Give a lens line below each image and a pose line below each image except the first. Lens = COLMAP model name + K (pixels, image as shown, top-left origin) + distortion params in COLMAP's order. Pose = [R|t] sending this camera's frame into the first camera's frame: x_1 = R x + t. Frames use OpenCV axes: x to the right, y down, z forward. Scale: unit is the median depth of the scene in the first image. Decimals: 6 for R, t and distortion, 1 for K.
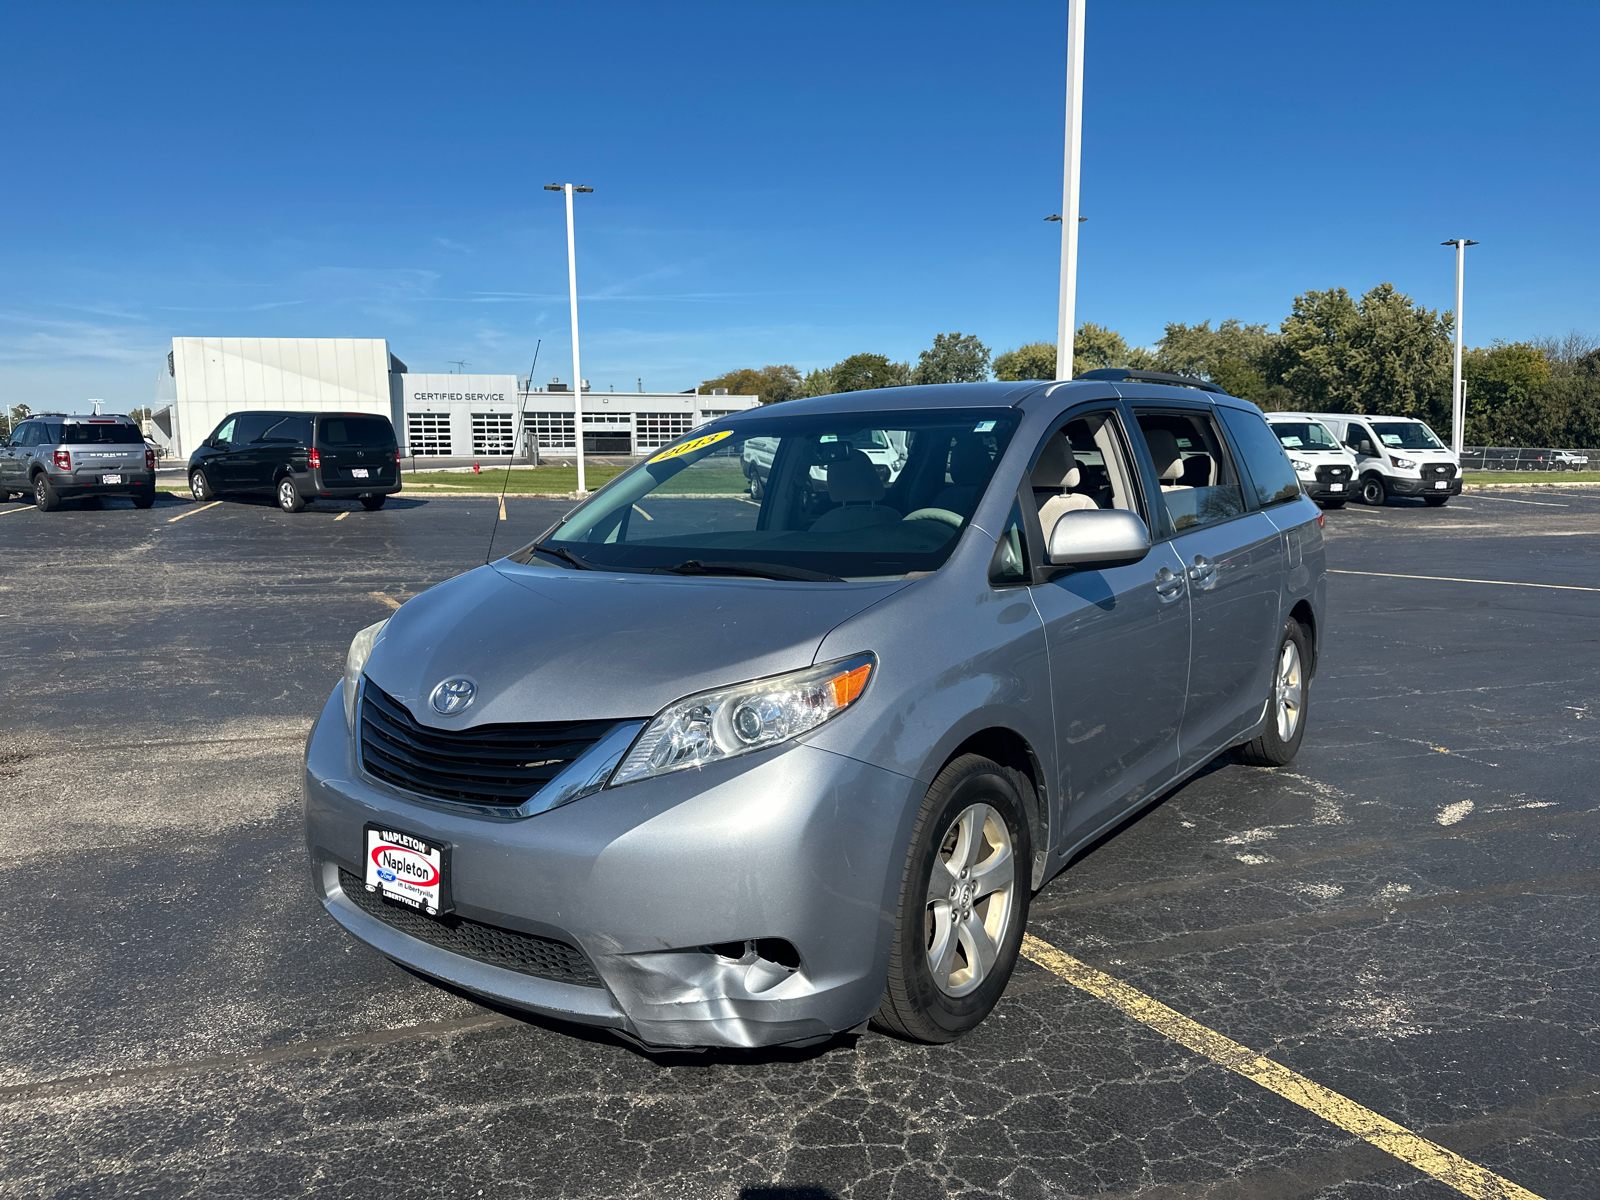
lens RADIAL K [[1142.7, 0, 799.2], [0, 1142.7, 615.9], [0, 0, 1]] dist [0.031953, -0.029715]
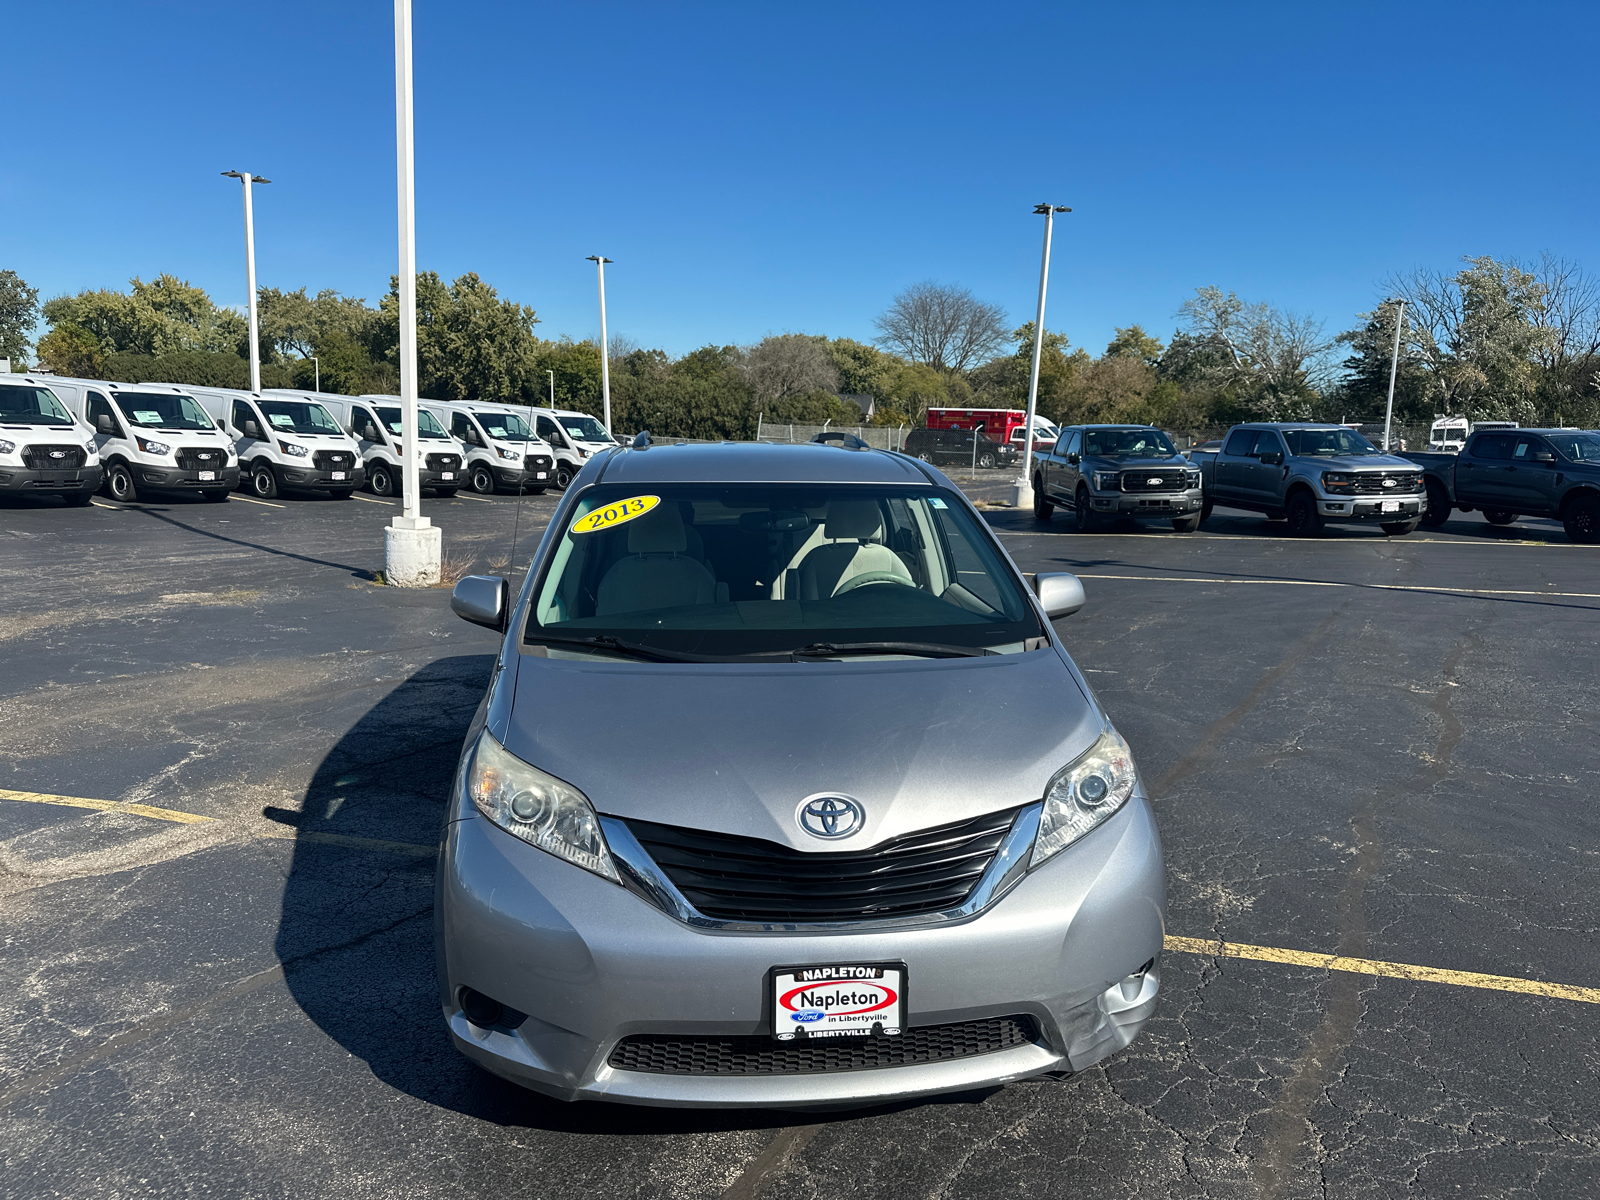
lens RADIAL K [[1142.7, 0, 806.2], [0, 1142.7, 635.7], [0, 0, 1]] dist [0.031953, -0.029715]
pose [[0.711183, -0.097293, 0.696242, -0.113616], [0.066516, 0.995247, 0.071133, -0.018032], [-0.699853, -0.004278, 0.714274, 0.036500]]
